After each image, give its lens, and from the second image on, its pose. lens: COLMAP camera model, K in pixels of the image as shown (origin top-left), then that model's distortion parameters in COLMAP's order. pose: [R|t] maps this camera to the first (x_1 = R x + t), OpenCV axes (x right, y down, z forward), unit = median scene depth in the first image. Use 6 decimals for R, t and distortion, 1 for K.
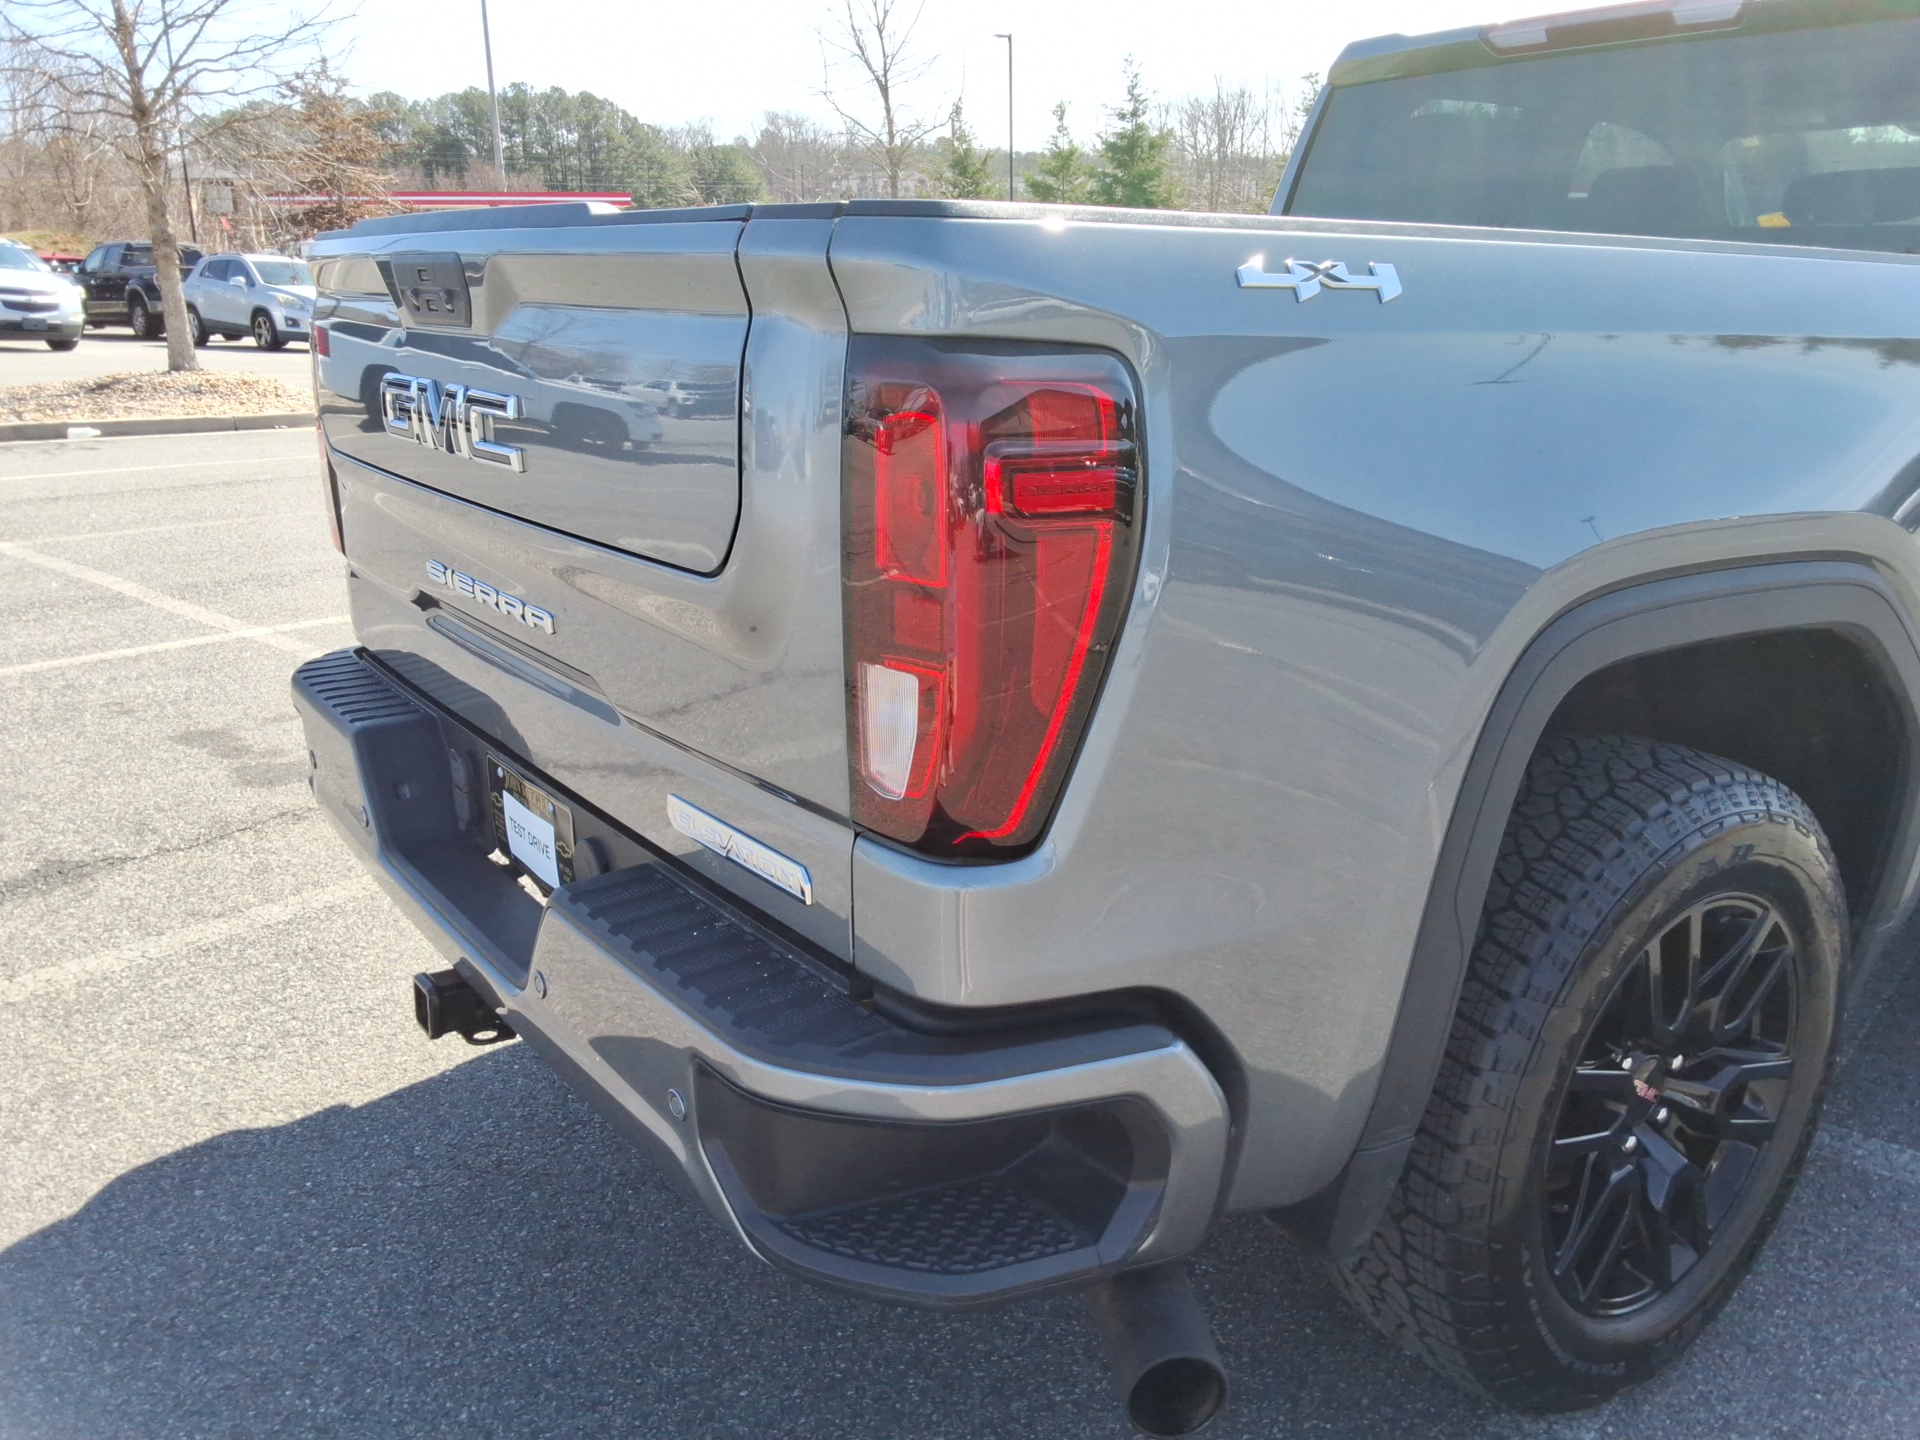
lens RADIAL K [[1527.5, 0, 987.8], [0, 1527.5, 693.3], [0, 0, 1]] dist [0.098881, -0.150027]
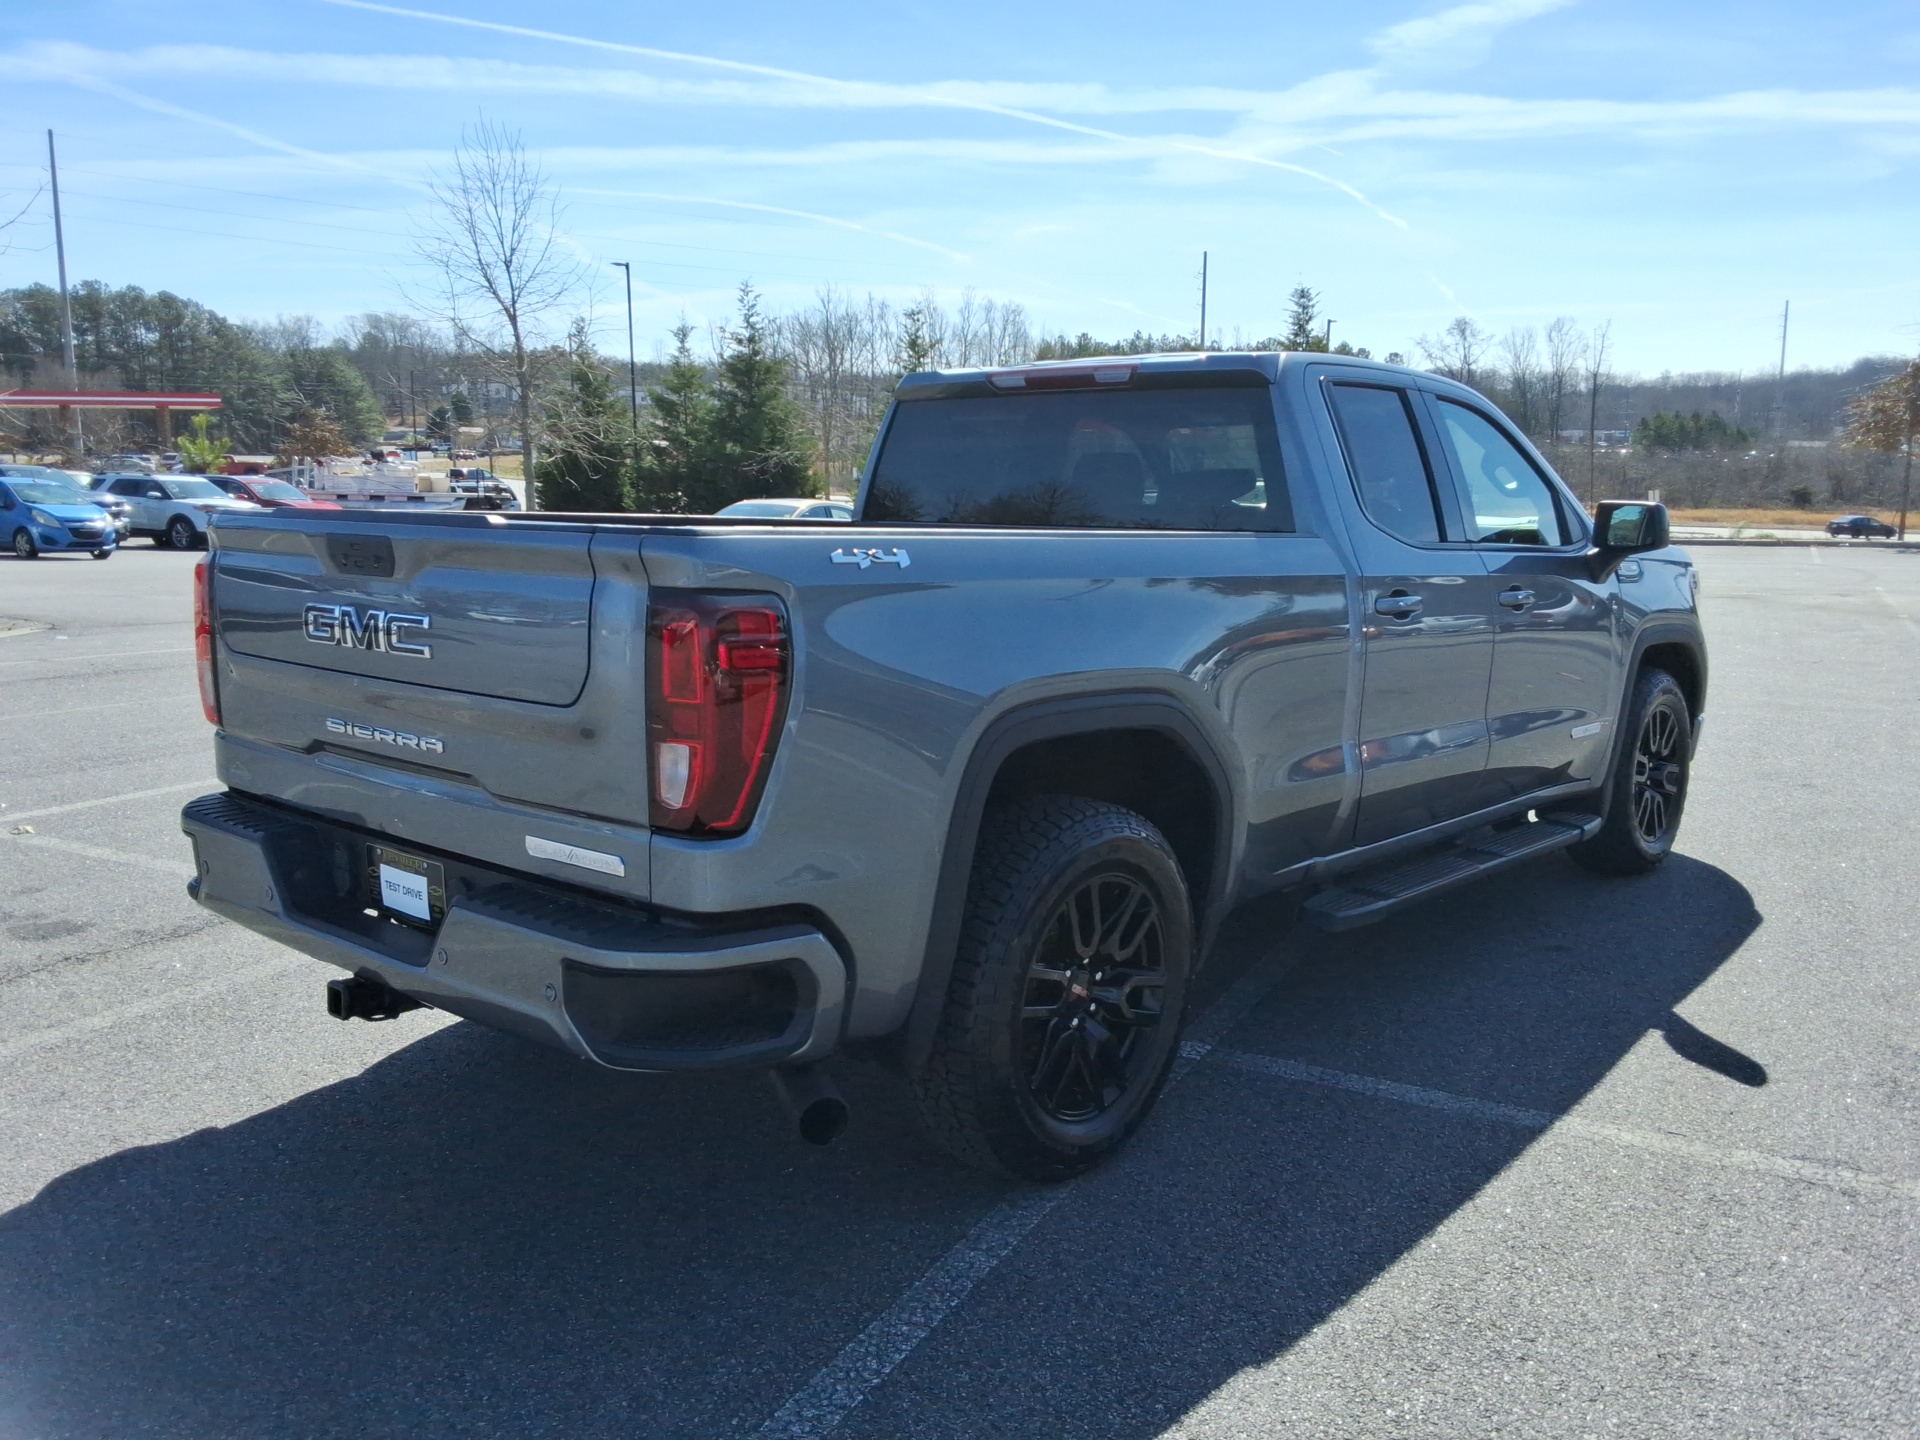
lens RADIAL K [[1527.5, 0, 965.4], [0, 1527.5, 702.3], [0, 0, 1]] dist [0.098881, -0.150027]
pose [[0.974402, -0.026136, 0.223288, -0.066967], [0.053123, 0.991860, -0.115722, 0.090891], [-0.218446, 0.124622, 0.967859, -0.530832]]
